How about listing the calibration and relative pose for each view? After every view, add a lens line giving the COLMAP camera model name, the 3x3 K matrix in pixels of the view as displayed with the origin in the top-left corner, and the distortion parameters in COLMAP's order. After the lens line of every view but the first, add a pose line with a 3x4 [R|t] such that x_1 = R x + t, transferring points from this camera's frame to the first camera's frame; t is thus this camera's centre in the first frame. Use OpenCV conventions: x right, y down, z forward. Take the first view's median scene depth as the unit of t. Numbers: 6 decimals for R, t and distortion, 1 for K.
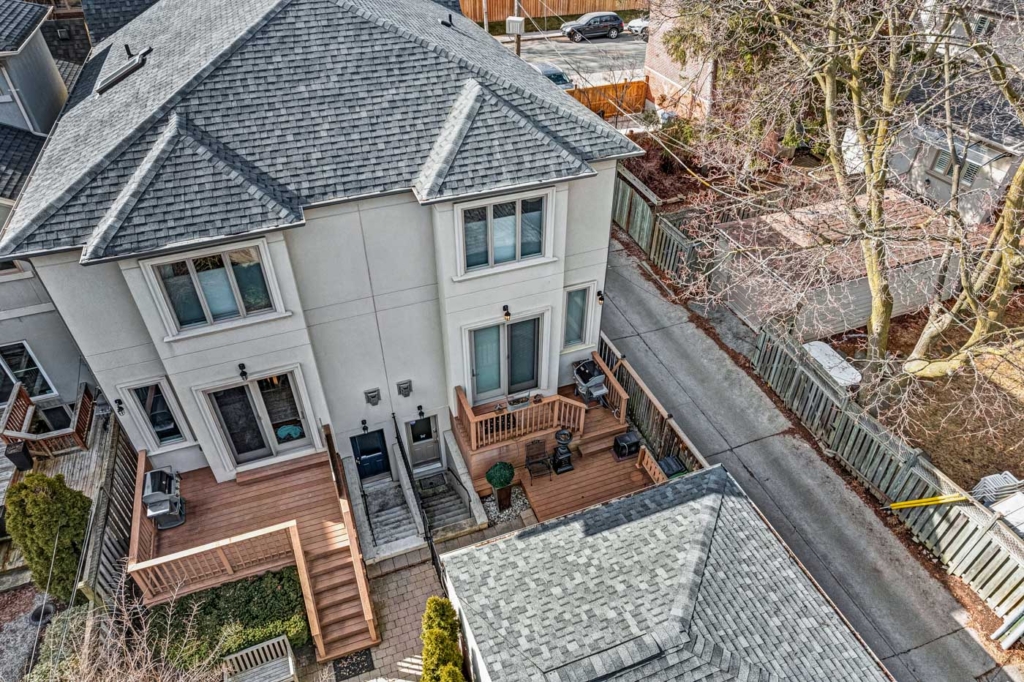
lens RADIAL K [[652.2, 0, 514.0], [0, 652.2, 344.2], [0, 0, 1]] dist [-0.102913, 0.080262]
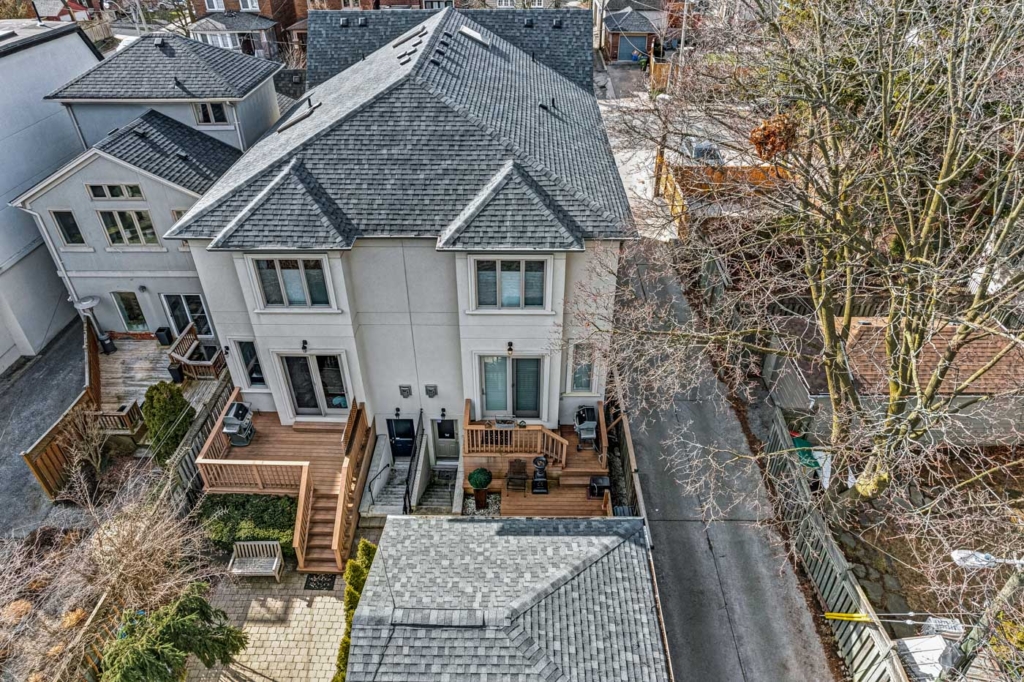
lens RADIAL K [[652.2, 0, 514.0], [0, 652.2, 344.2], [0, 0, 1]] dist [-0.102913, 0.080262]
pose [[0.930406, 0.215560, -0.296443, 0.407034], [-0.232136, 0.972447, -0.021453, -0.035962], [0.283651, 0.088775, 0.954810, -0.187967]]
